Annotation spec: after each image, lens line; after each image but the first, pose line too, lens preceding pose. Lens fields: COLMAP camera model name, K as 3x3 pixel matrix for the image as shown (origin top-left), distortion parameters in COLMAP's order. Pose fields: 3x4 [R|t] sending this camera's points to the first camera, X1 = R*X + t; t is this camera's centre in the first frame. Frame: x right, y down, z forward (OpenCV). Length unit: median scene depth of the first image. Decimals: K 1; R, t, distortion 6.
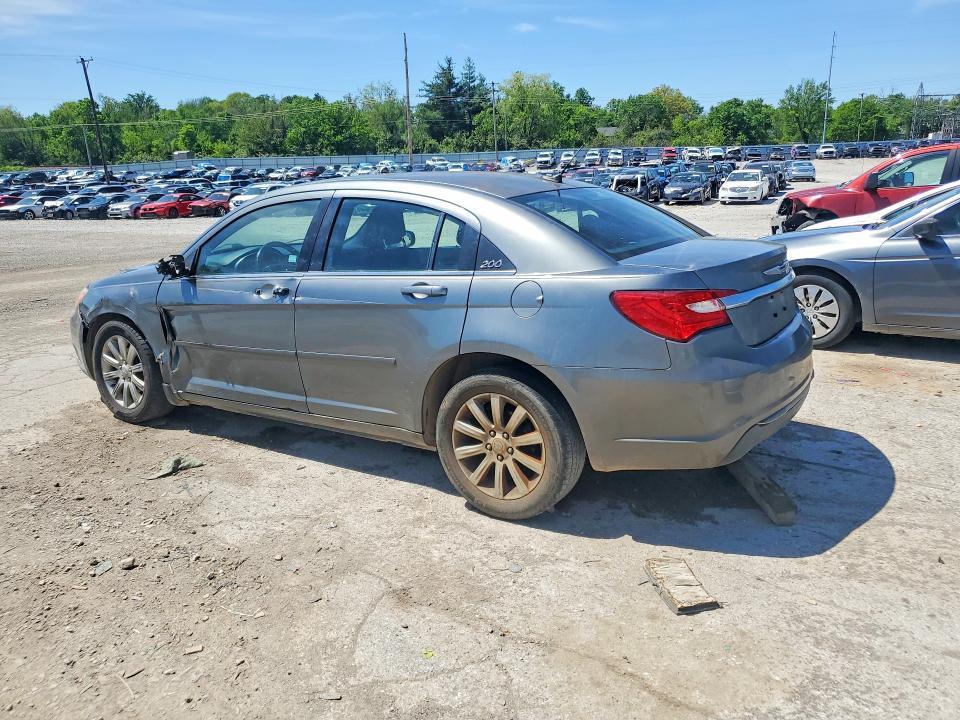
lens RADIAL K [[749.6, 0, 480.0], [0, 749.6, 360.0], [0, 0, 1]] dist [0.006908, 0.006677]
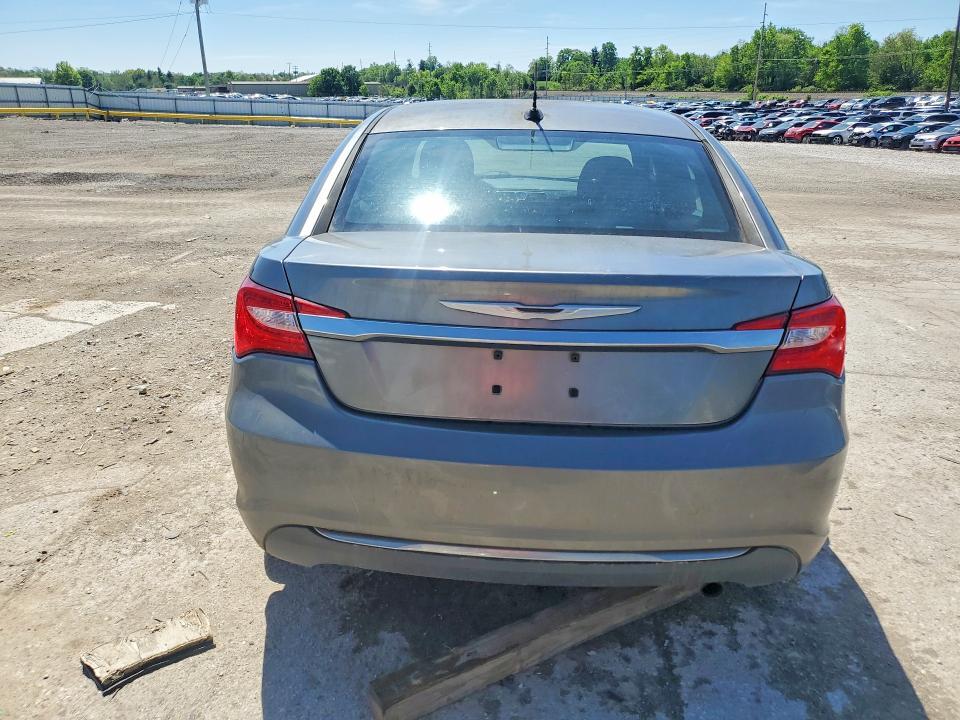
lens RADIAL K [[749.6, 0, 480.0], [0, 749.6, 360.0], [0, 0, 1]] dist [0.006908, 0.006677]
pose [[0.493466, 0.308285, -0.813297, 0.083183], [-0.233336, 0.947722, 0.217663, -0.019714], [0.837881, 0.082362, 0.539603, 0.071492]]
